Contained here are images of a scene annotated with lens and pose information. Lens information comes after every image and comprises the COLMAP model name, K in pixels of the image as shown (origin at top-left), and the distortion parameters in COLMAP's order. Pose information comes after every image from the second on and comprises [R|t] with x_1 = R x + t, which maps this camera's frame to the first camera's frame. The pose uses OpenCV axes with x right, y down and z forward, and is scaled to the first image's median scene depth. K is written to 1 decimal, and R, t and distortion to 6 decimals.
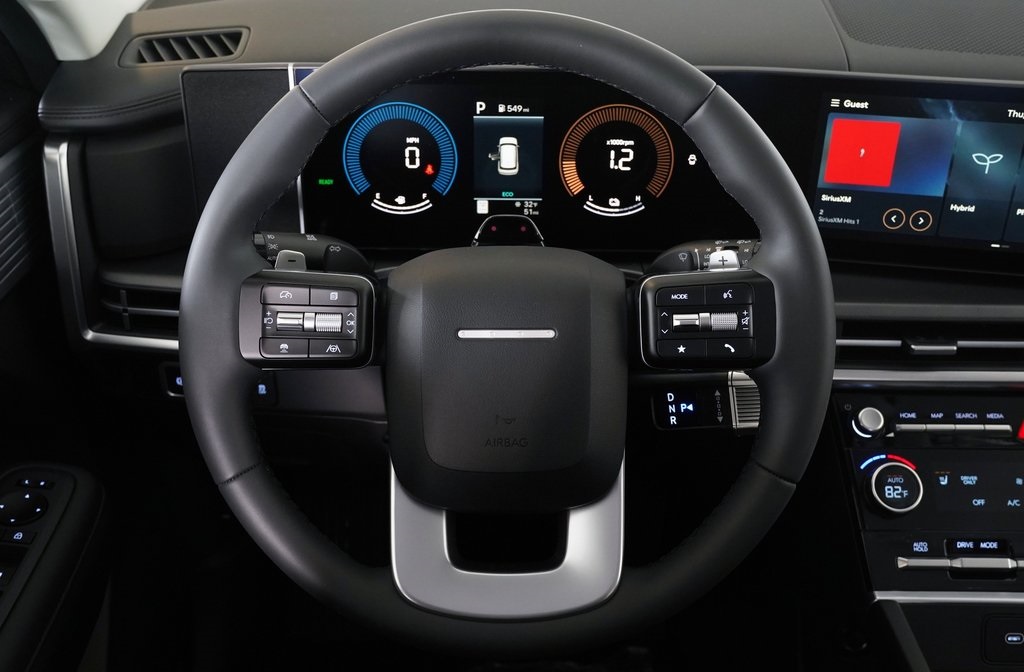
lens RADIAL K [[1021.6, 0, 512.0], [0, 1021.6, 336.0], [0, 0, 1]] dist [-0.011587, -0.000267]
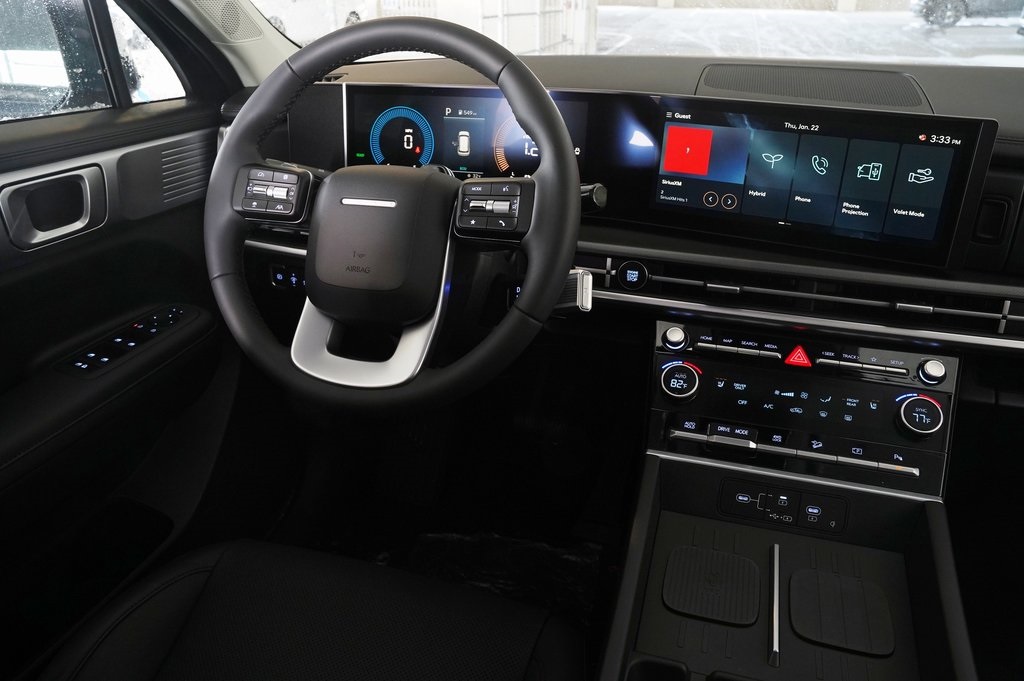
lens RADIAL K [[709.2, 0, 512.0], [0, 709.2, 340.5], [0, 0, 1]] dist [-0.131873, 0.094147]
pose [[0.953323, 0.123630, -0.275482, 0.414699], [-0.150292, 0.985576, -0.077791, 0.202129], [0.261891, 0.115563, 0.958154, 0.017902]]
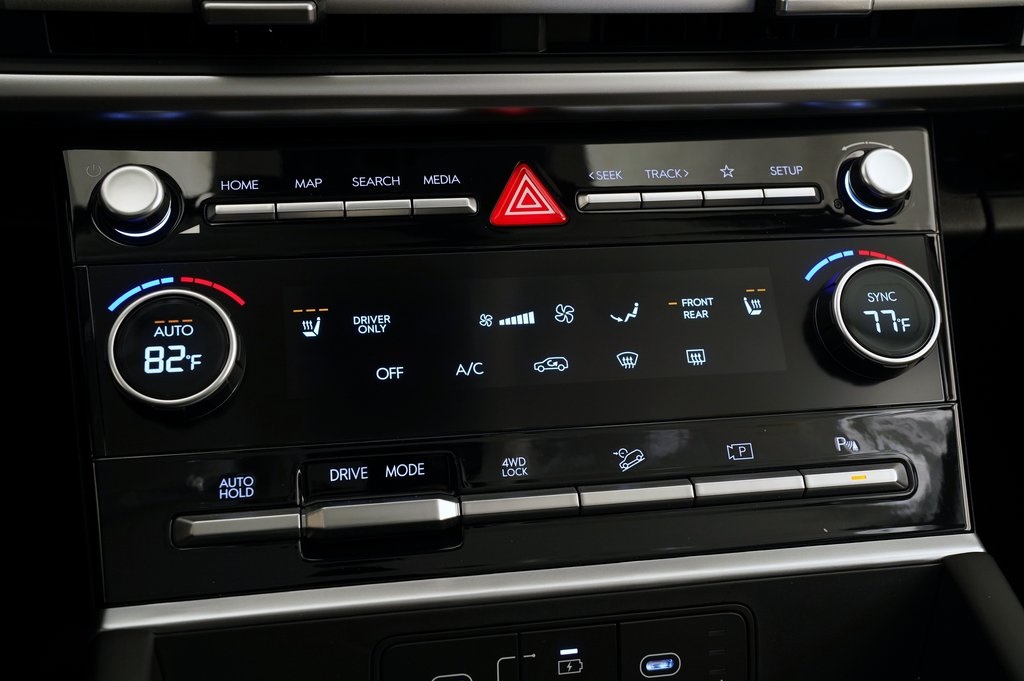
lens RADIAL K [[1138.1, 0, 512.0], [0, 1138.1, 340.5], [0, 0, 1]] dist [0.017746, 0.016364]
pose [[0.981945, -0.058675, 0.179839, 0.426297], [0.047925, 0.996827, 0.063554, 0.122445], [-0.182998, -0.053788, 0.981641, 0.524686]]
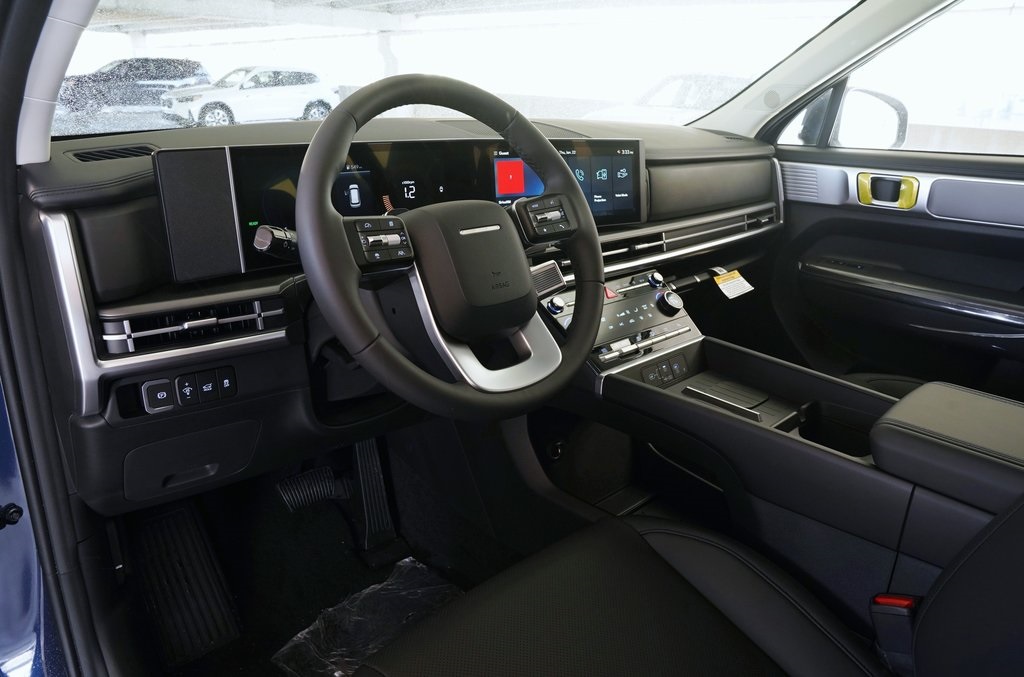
lens RADIAL K [[709.2, 0, 512.0], [0, 709.2, 338.5], [0, 0, 1]] dist [-0.131873, 0.094147]
pose [[0.713757, -0.211793, 0.667604, -0.652738], [0.349712, 0.933629, -0.077701, 0.227008], [-0.606838, 0.288929, 0.740451, 0.064607]]
